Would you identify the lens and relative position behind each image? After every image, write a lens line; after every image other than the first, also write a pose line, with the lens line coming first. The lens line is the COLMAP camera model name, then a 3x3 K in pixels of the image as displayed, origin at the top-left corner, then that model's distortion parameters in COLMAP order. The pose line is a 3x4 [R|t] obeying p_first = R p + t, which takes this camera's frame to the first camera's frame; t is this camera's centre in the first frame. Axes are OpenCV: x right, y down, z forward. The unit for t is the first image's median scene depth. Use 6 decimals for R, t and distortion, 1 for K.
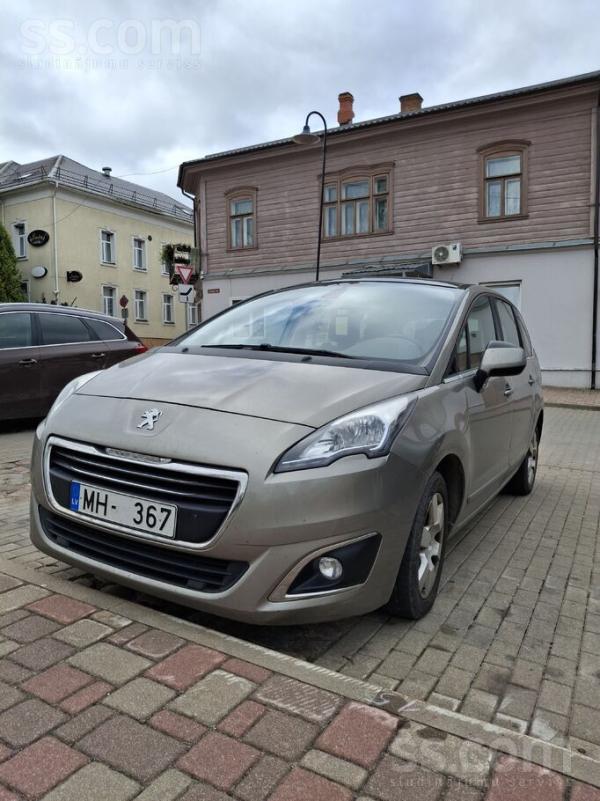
lens RADIAL K [[554.3, 0, 284.1], [0, 554.3, 402.1], [0, 0, 1]] dist [0.028521, -0.062649]
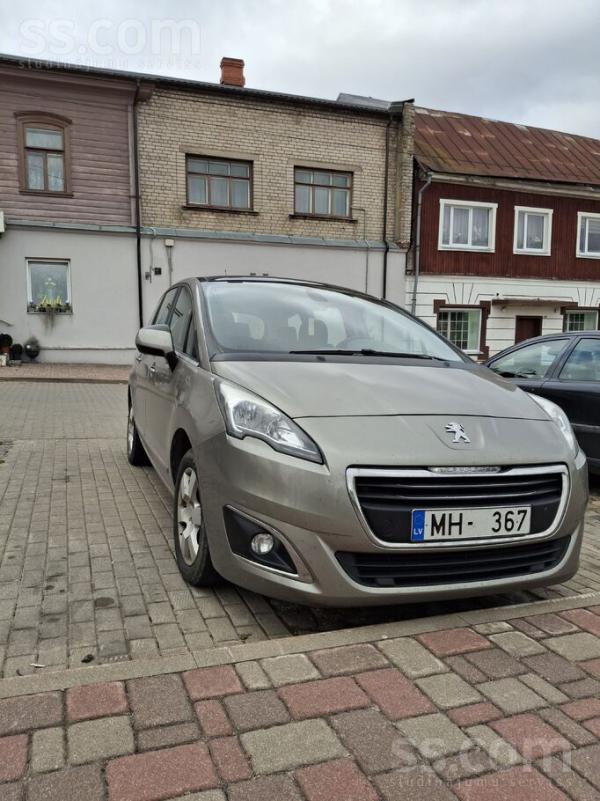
lens RADIAL K [[554.3, 0, 284.1], [0, 554.3, 402.1], [0, 0, 1]] dist [0.028521, -0.062649]
pose [[0.671805, -0.086530, 0.735657, -1.214277], [0.055407, 0.996241, 0.066582, -0.112198], [-0.738653, -0.003970, 0.674074, 0.551388]]
